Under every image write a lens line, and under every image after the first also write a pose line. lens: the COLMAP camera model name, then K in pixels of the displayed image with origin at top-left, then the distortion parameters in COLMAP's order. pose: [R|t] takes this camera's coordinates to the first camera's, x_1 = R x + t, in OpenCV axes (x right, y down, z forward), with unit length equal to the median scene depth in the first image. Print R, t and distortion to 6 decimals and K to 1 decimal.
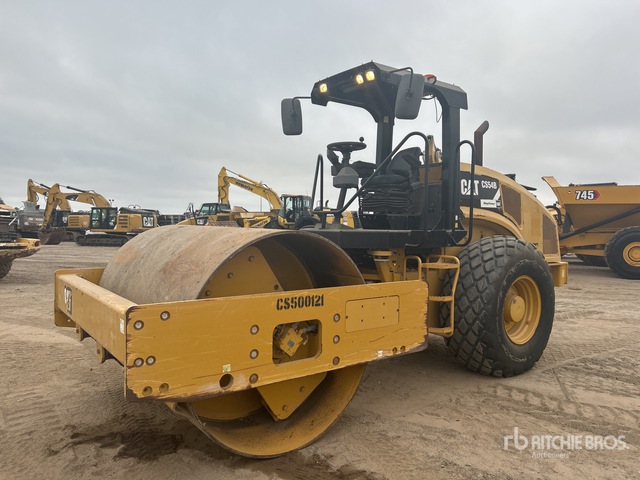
lens RADIAL K [[484.0, 0, 320.0], [0, 484.0, 240.0], [0, 0, 1]] dist [-0.009544, -0.002105]
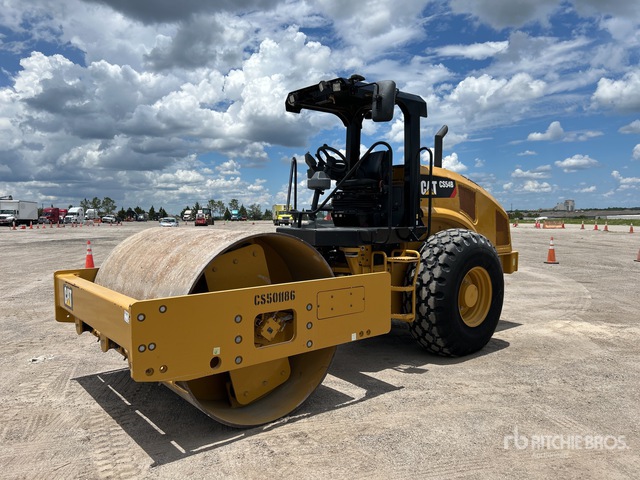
lens RADIAL K [[484.0, 0, 320.0], [0, 484.0, 240.0], [0, 0, 1]] dist [-0.009544, -0.002105]
pose [[0.998941, -0.018309, 0.042210, 0.009994], [0.017468, 0.999643, 0.020221, -0.017035], [-0.042565, -0.019462, 0.998904, -0.113035]]
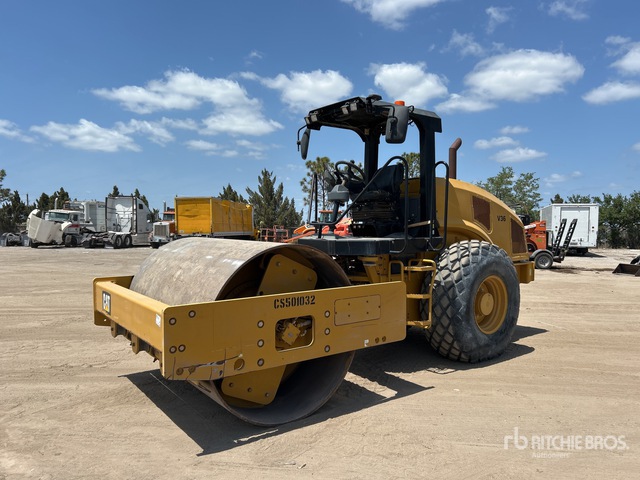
lens RADIAL K [[484.0, 0, 320.0], [0, 484.0, 240.0], [0, 0, 1]] dist [-0.009544, -0.002105]
pose [[0.999734, -0.018292, -0.014032, 0.027325], [0.018339, 0.999827, 0.003197, -0.023888], [0.013971, -0.003453, 0.999896, -0.173508]]
